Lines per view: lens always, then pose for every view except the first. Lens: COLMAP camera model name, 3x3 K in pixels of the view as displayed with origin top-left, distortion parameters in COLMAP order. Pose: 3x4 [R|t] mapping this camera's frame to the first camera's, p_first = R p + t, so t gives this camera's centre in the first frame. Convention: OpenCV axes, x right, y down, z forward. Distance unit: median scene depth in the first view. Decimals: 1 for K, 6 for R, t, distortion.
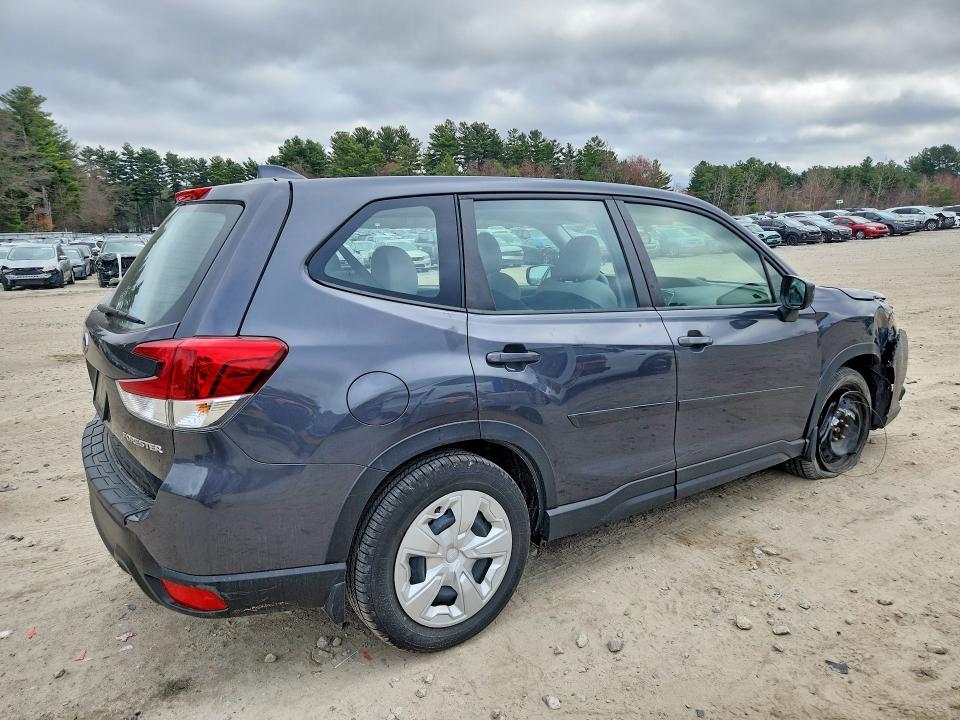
lens RADIAL K [[680.0, 0, 480.0], [0, 680.0, 360.0], [0, 0, 1]] dist [0.011242, -0.002858]
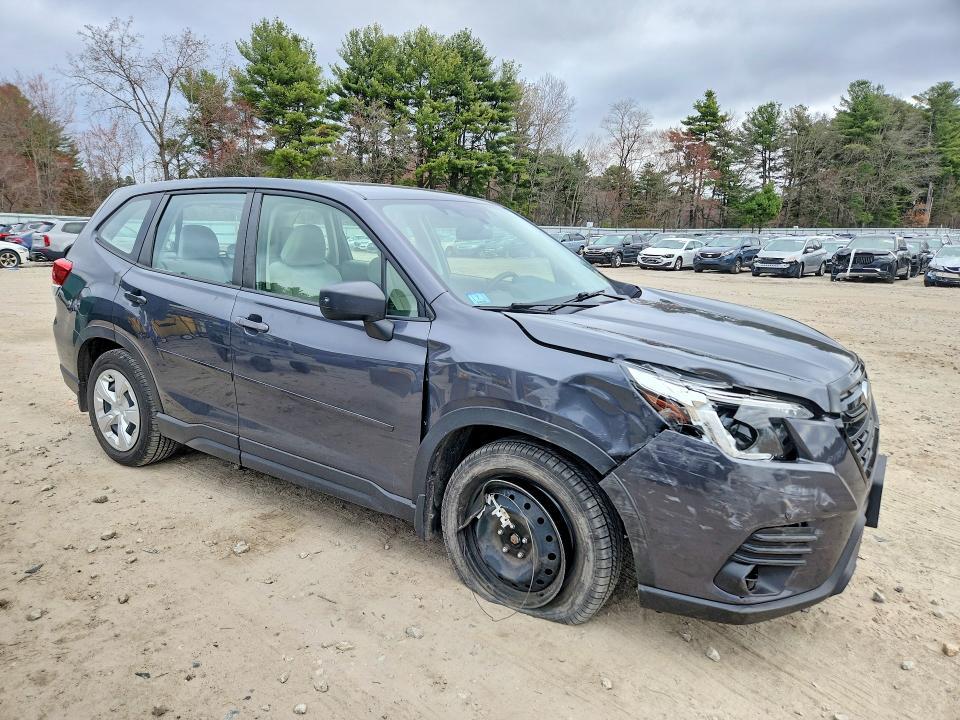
lens RADIAL K [[680.0, 0, 480.0], [0, 680.0, 360.0], [0, 0, 1]] dist [0.011242, -0.002858]
pose [[0.327525, 0.200440, -0.923337, 0.249136], [-0.196199, 0.970366, 0.141054, -0.033798], [0.924247, 0.134959, 0.357145, 0.167881]]
